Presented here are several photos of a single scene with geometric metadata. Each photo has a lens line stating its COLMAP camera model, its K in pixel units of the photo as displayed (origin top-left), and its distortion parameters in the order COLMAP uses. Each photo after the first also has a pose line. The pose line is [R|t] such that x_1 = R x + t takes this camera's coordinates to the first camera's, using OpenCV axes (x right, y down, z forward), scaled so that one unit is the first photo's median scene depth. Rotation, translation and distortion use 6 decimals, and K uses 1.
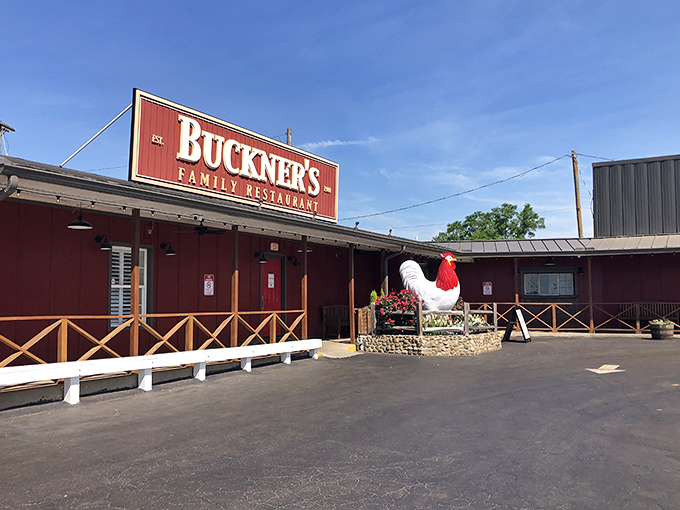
lens RADIAL K [[554.0, 0, 339.4], [0, 554.0, 255.7], [0, 0, 1]] dist [-0.005071, -0.000749]
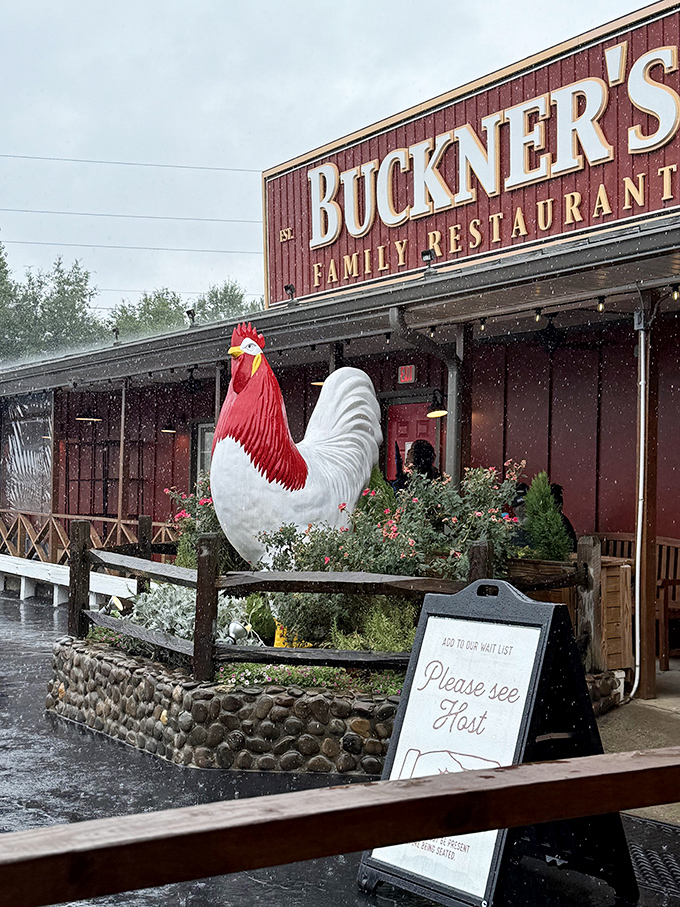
lens RADIAL K [[1567.6, 0, 339.8], [0, 1567.6, 454.8], [0, 0, 1]] dist [0.030064, 0.000000]
pose [[-0.526524, -0.002095, -0.850158, 0.875939], [0.068275, 0.996663, -0.044741, 0.088151], [0.847414, -0.081602, -0.524624, 1.534931]]
